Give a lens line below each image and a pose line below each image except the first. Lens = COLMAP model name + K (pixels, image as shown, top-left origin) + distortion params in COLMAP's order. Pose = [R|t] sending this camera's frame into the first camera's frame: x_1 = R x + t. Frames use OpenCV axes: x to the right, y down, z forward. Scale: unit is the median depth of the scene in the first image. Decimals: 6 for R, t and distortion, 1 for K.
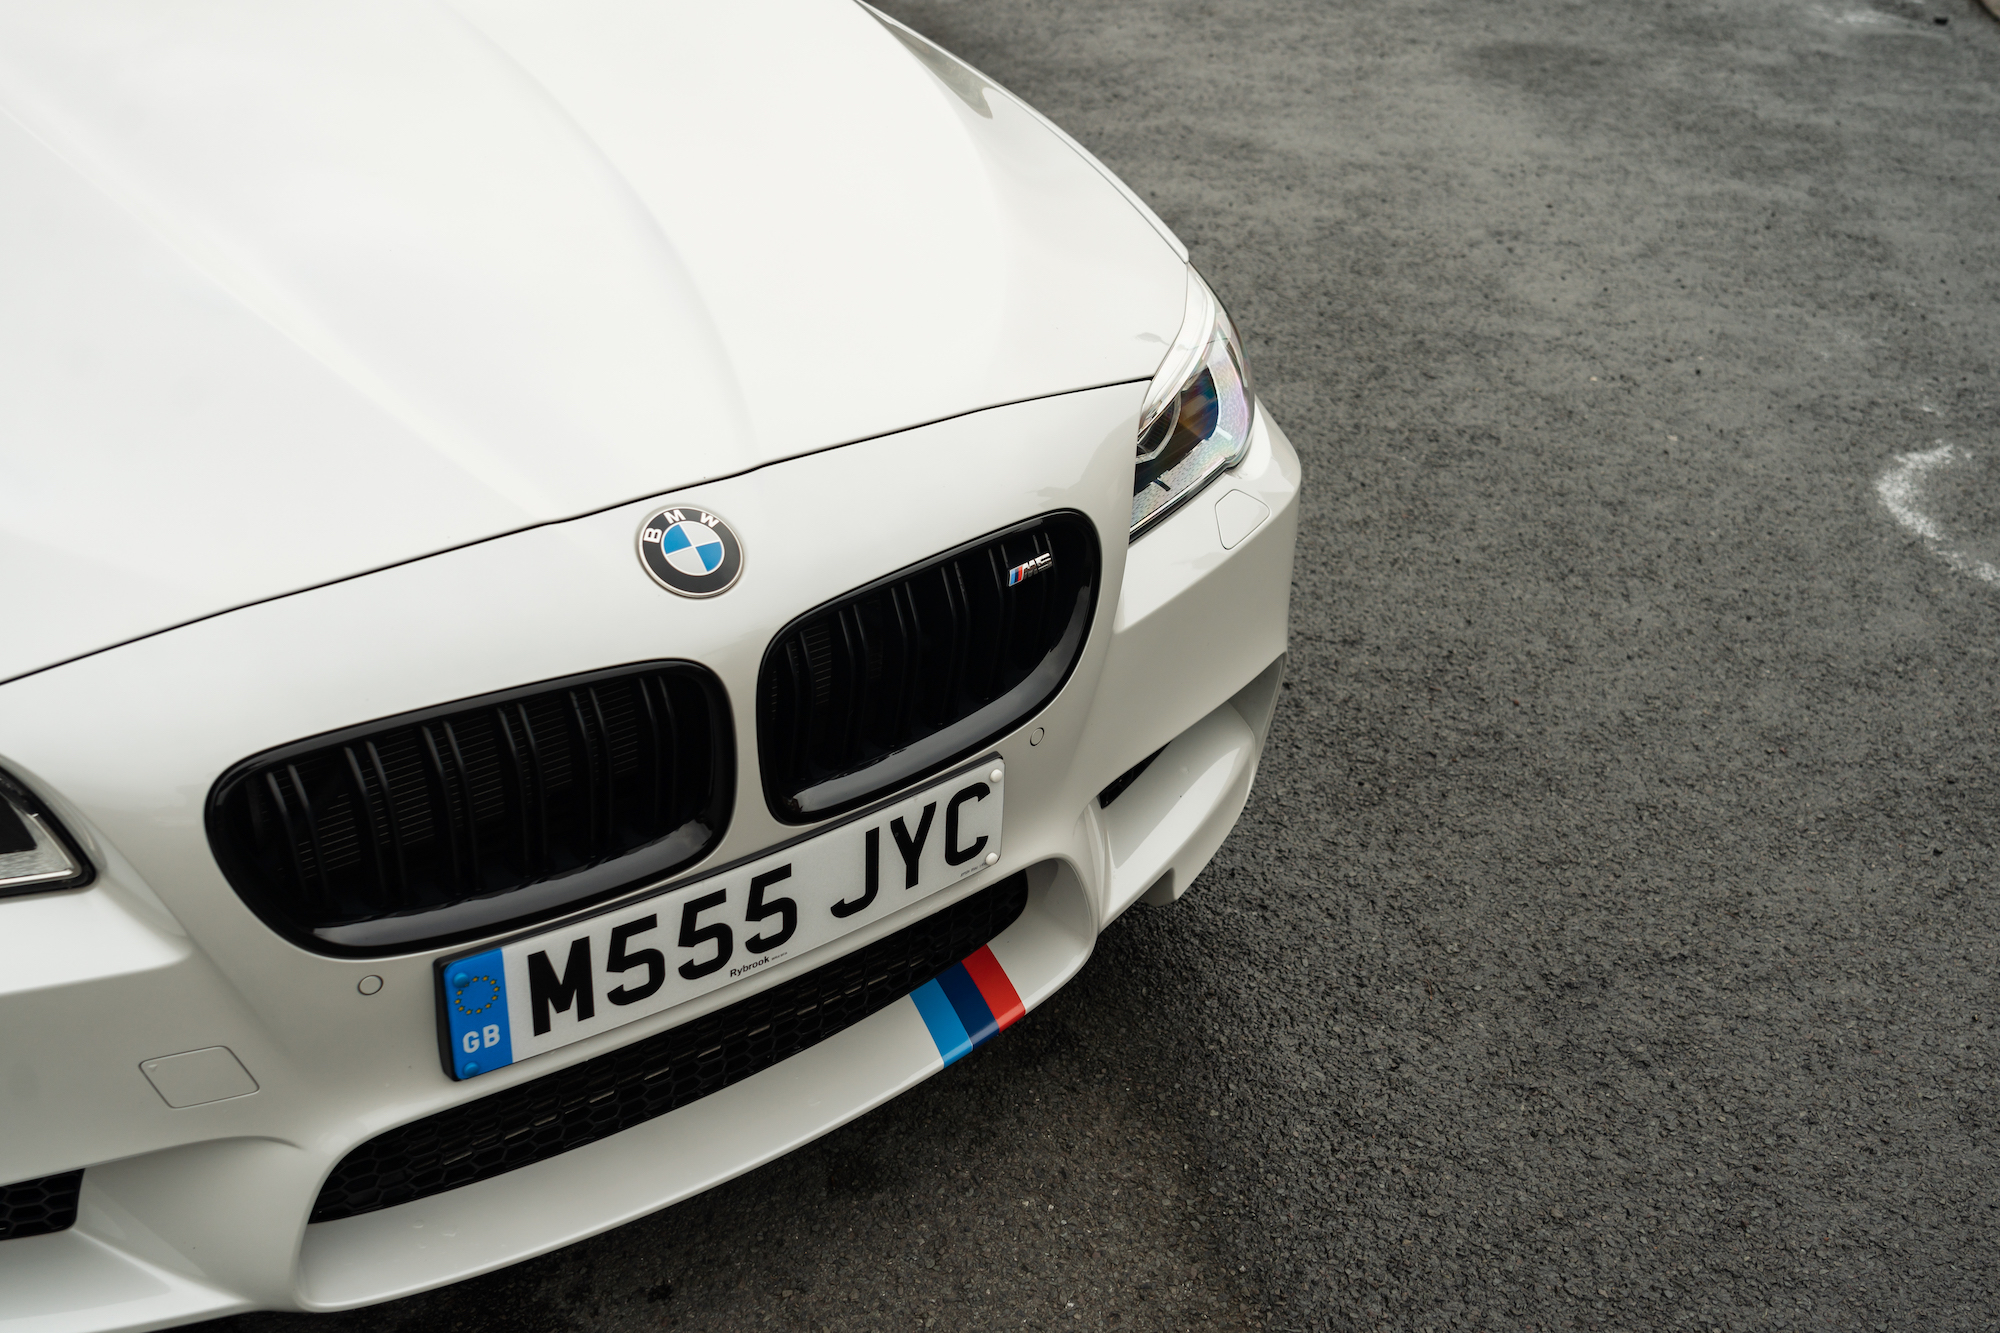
lens RADIAL K [[2250.9, 0, 1003.8], [0, 2250.9, 665.8], [0, 0, 1]] dist [0.028074, 0.000000]
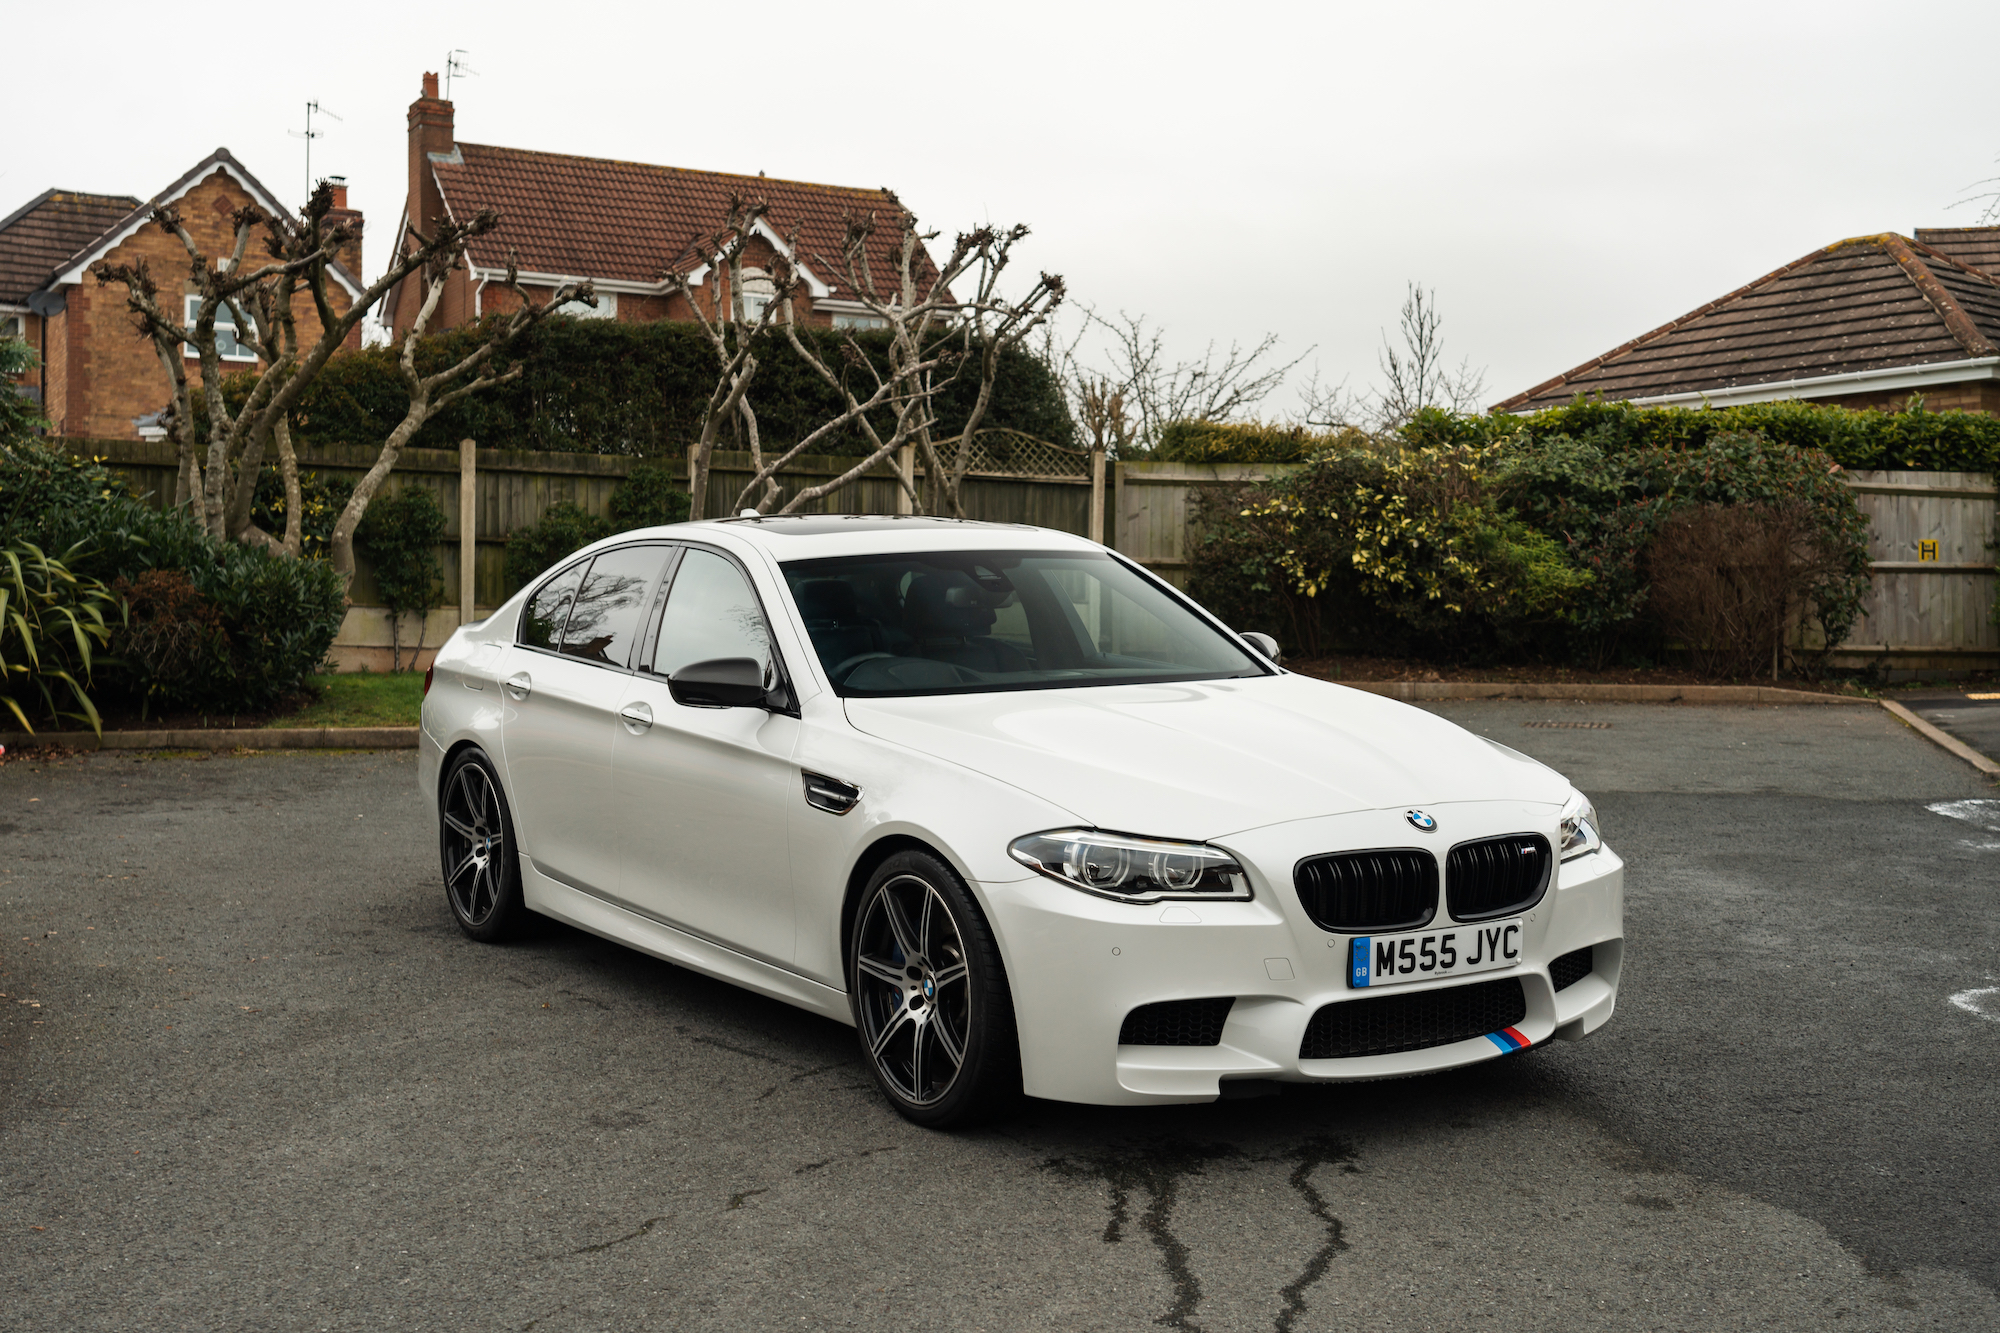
lens RADIAL K [[2464.1, 0, 999.7], [0, 2464.1, 666.2], [0, 0, 1]] dist [0.014202, 0.000000]
pose [[0.995330, -0.024670, -0.093320, -0.368491], [-0.016676, 0.908305, -0.417975, 1.094360], [0.095074, 0.417580, 0.903653, -2.021283]]
